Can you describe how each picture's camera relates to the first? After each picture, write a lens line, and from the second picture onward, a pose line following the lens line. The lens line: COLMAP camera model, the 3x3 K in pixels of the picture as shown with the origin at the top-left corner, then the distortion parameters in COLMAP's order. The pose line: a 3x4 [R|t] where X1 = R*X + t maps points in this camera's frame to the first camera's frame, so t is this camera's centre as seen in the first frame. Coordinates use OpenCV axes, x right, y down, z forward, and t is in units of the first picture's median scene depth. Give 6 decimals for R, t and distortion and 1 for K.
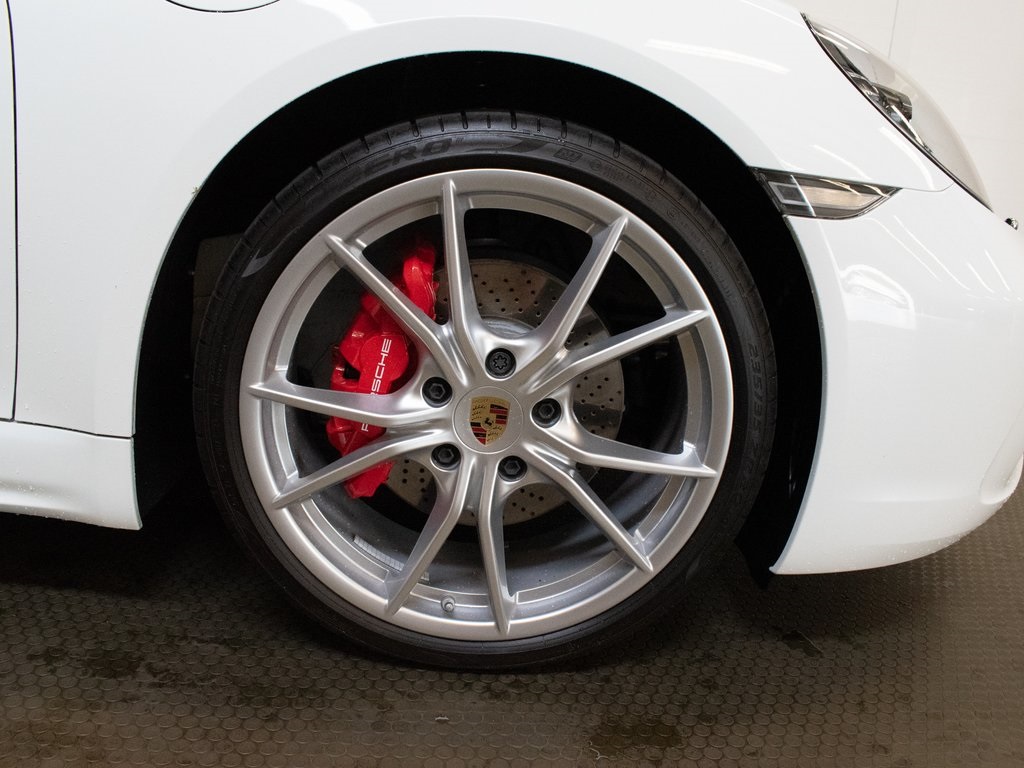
lens RADIAL K [[870.9, 0, 512.0], [0, 870.9, 384.0], [0, 0, 1]] dist [-0.102189, -0.000300]
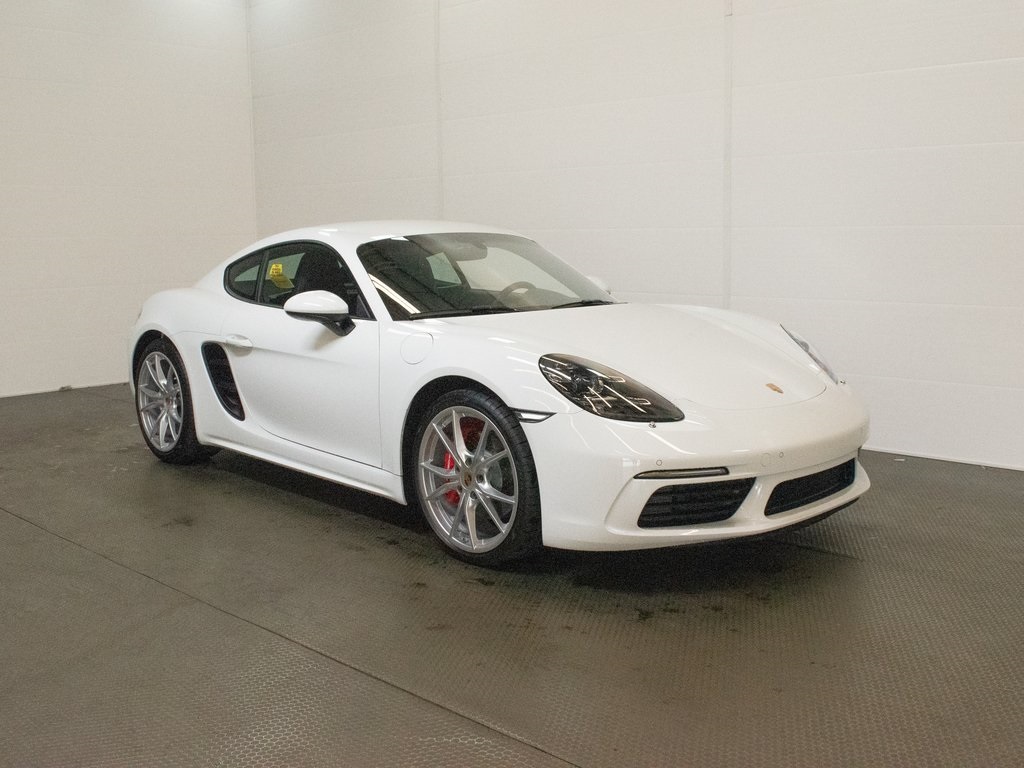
lens RADIAL K [[930.6, 0, 512.0], [0, 930.6, 384.0], [0, 0, 1]] dist [-0.000973, -0.000202]
pose [[0.672865, 0.005456, -0.739745, 2.717858], [-0.143179, 0.982025, -0.122991, 0.096577], [0.725777, 0.188672, 0.661552, -1.299047]]
